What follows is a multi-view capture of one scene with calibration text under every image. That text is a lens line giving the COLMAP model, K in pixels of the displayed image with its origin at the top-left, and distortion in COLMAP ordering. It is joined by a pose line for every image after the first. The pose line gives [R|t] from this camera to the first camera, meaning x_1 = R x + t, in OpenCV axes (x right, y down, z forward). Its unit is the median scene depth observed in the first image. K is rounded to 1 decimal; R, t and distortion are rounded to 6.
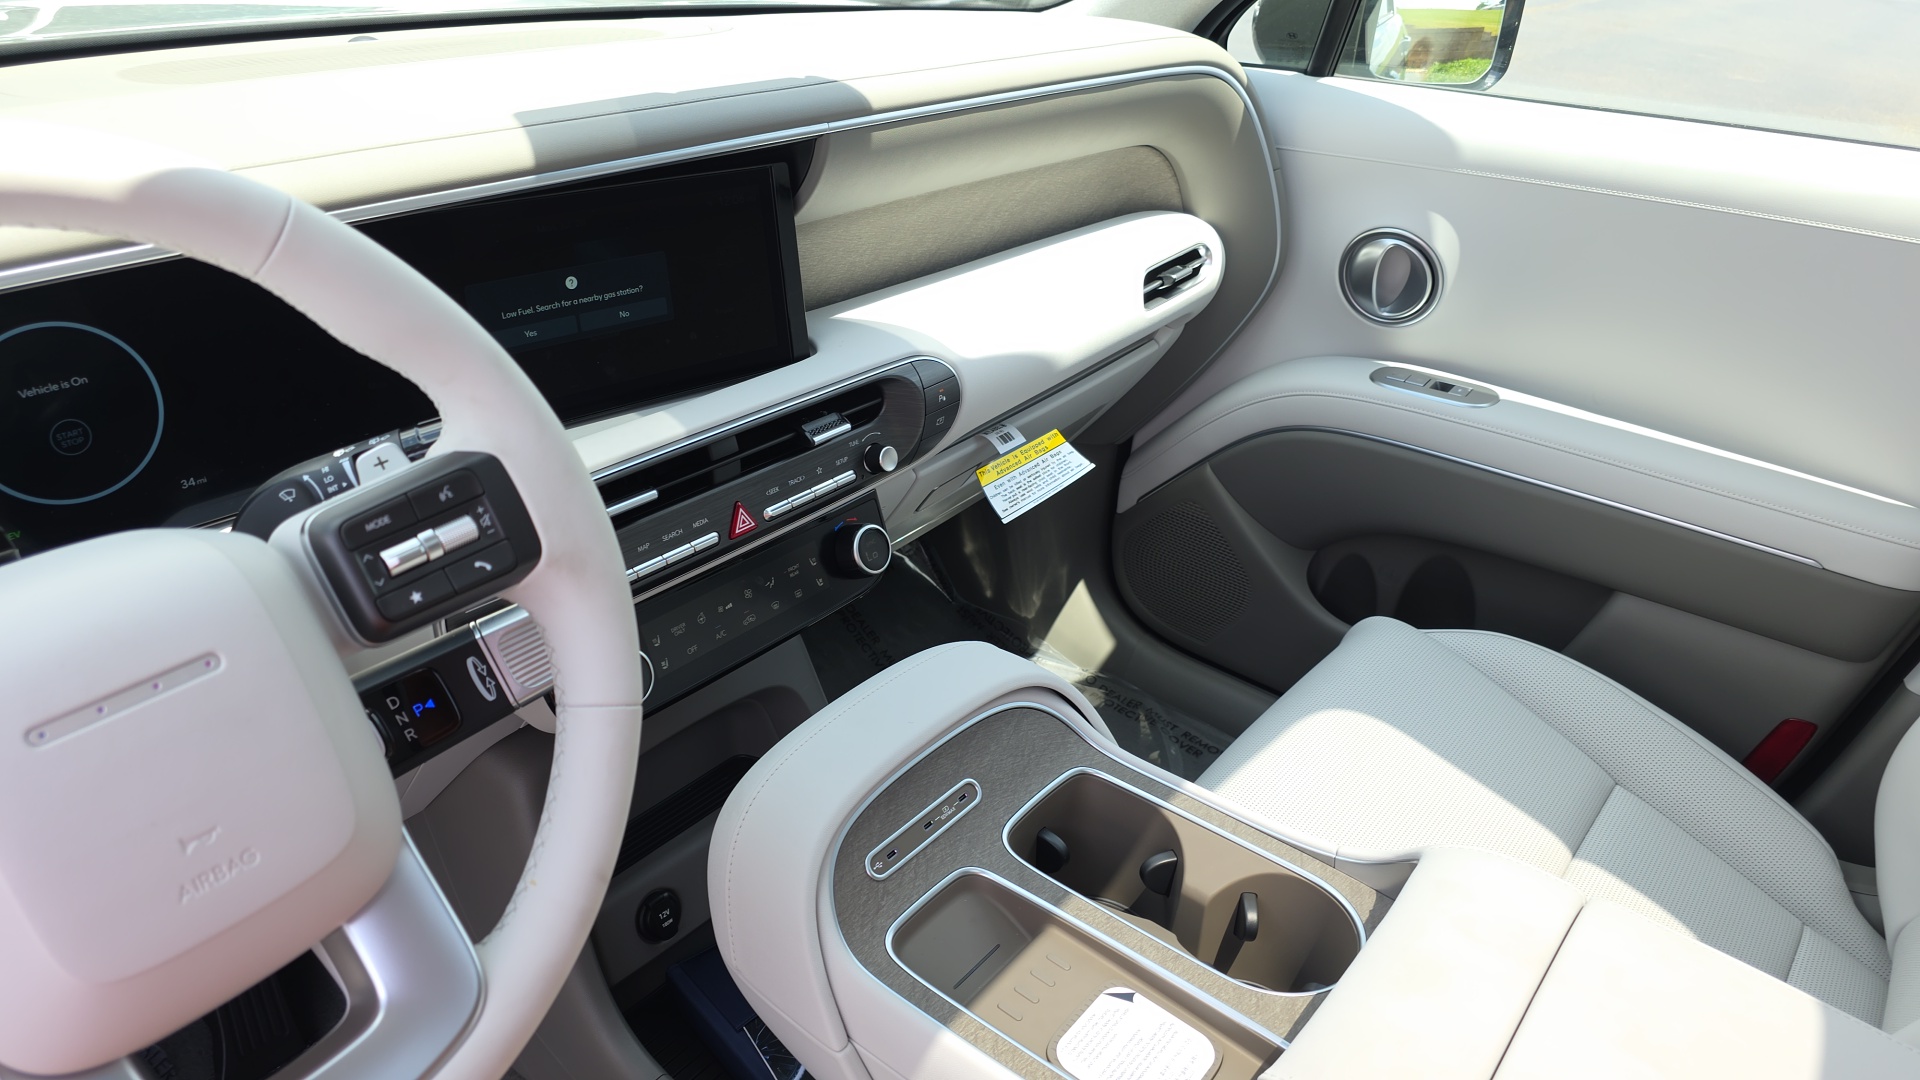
lens RADIAL K [[1305.0, 0, 959.4], [0, 1305.0, 536.4], [0, 0, 1]] dist [0.058610, -0.001399]
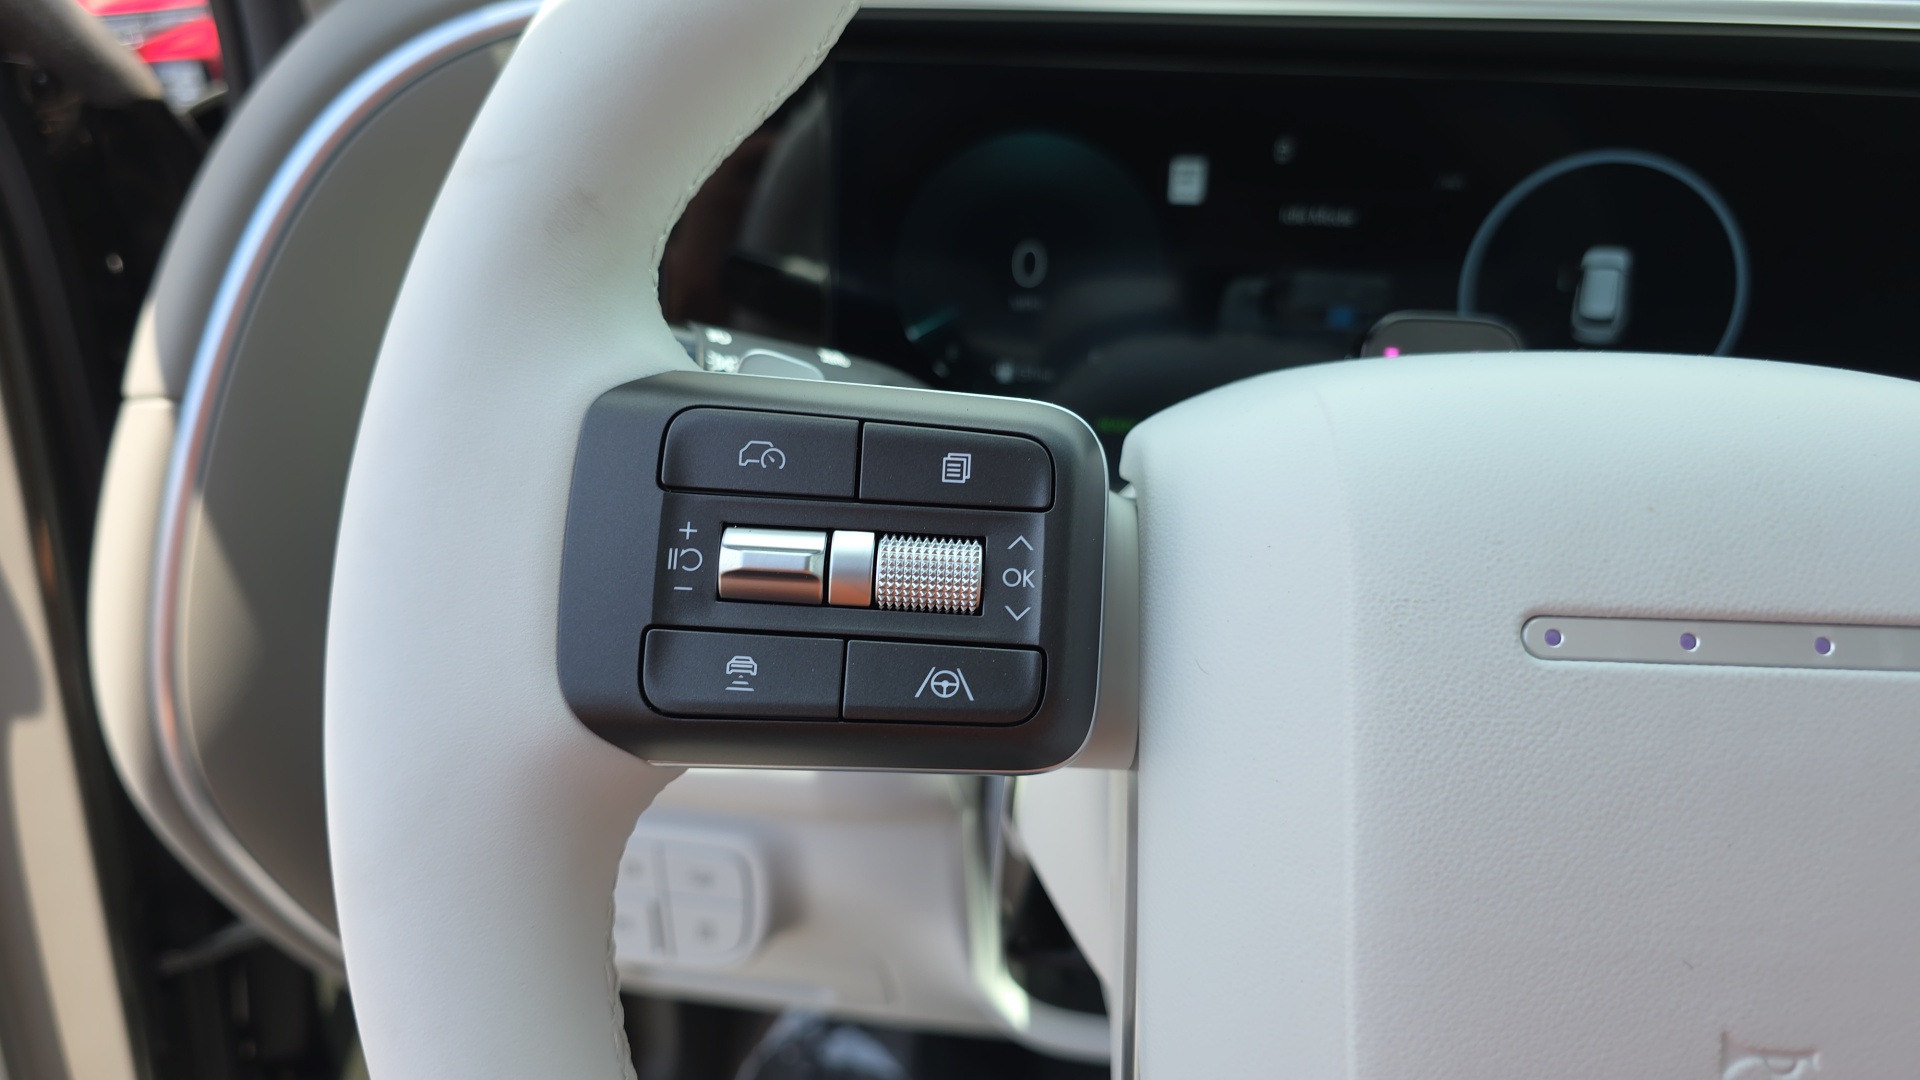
lens RADIAL K [[1363.4, 0, 910.6], [0, 1363.4, 513.4], [0, 0, 1]] dist [0.012668, 0.001181]
pose [[0.542665, 0.279542, -0.792068, -0.188876], [-0.388495, 0.919599, 0.058384, 0.067220], [0.744706, 0.276031, 0.607635, 0.229007]]
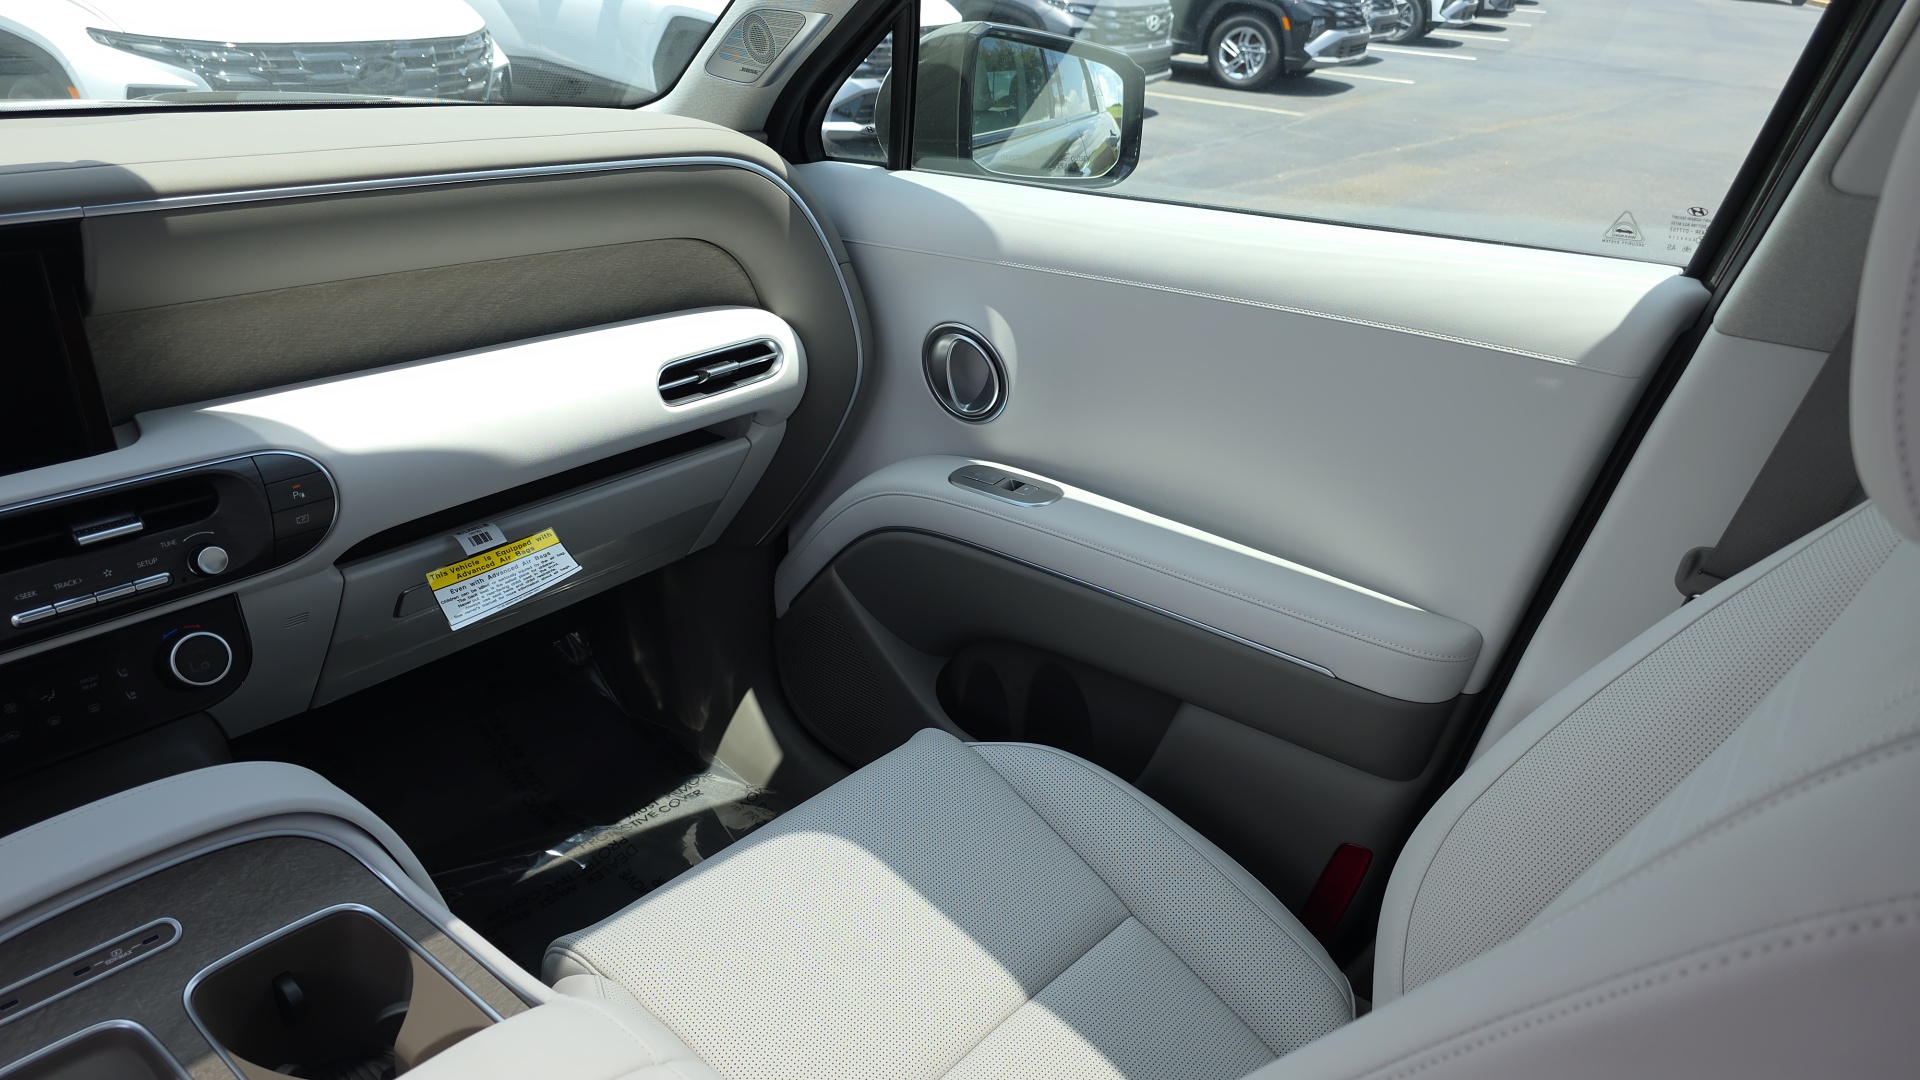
lens RADIAL K [[1306.7, 0, 966.2], [0, 1306.7, 520.9], [0, 0, 1]] dist [0.069257, -0.060035]
pose [[0.998588, -0.006026, -0.052787, 0.529708], [0.000975, 0.995459, -0.095191, 0.002955], [0.053120, 0.095005, 0.994058, 0.088587]]
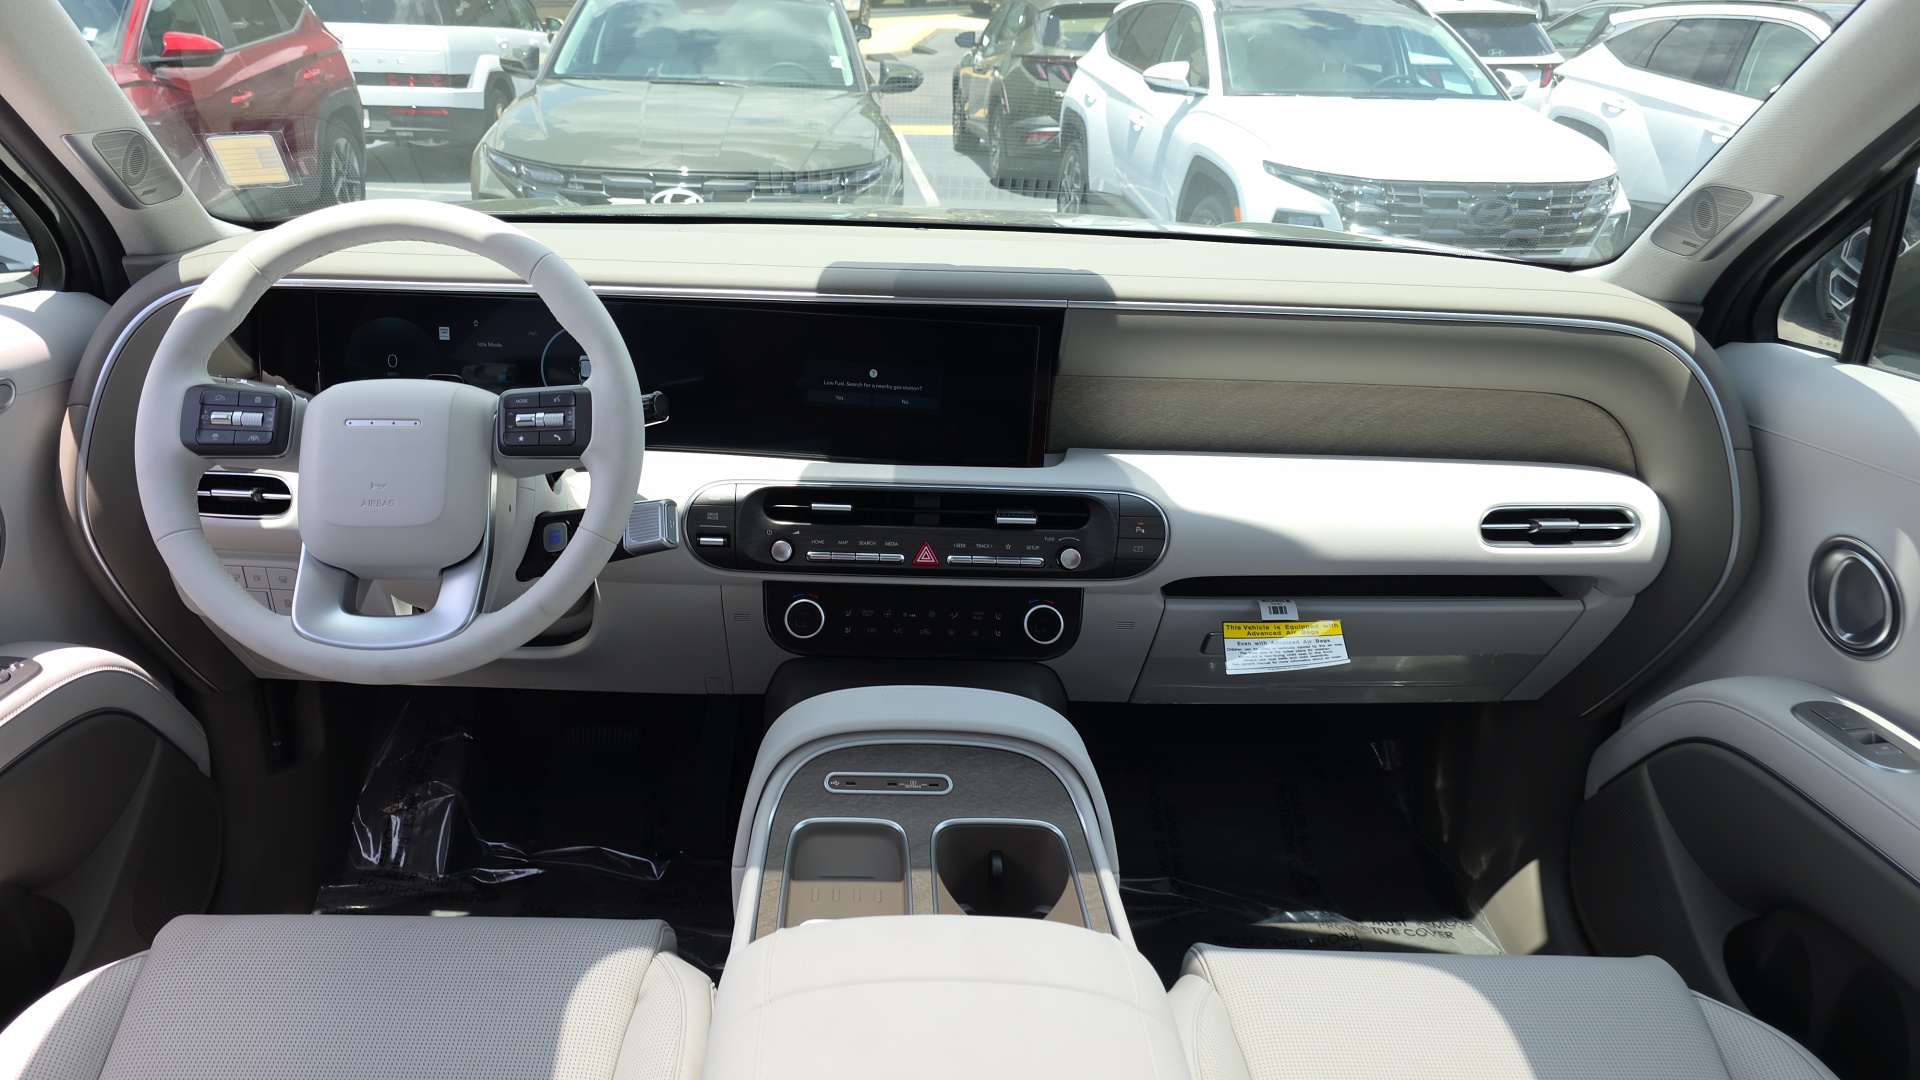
lens RADIAL K [[1312.1, 0, 912.9], [0, 1312.1, 534.3], [0, 0, 1]] dist [0.070426, -0.090393]
pose [[0.638241, 0.229402, -0.734863, 0.781139], [-0.364639, 0.930782, -0.026133, 0.007695], [0.678002, 0.284639, 0.677712, 0.022186]]
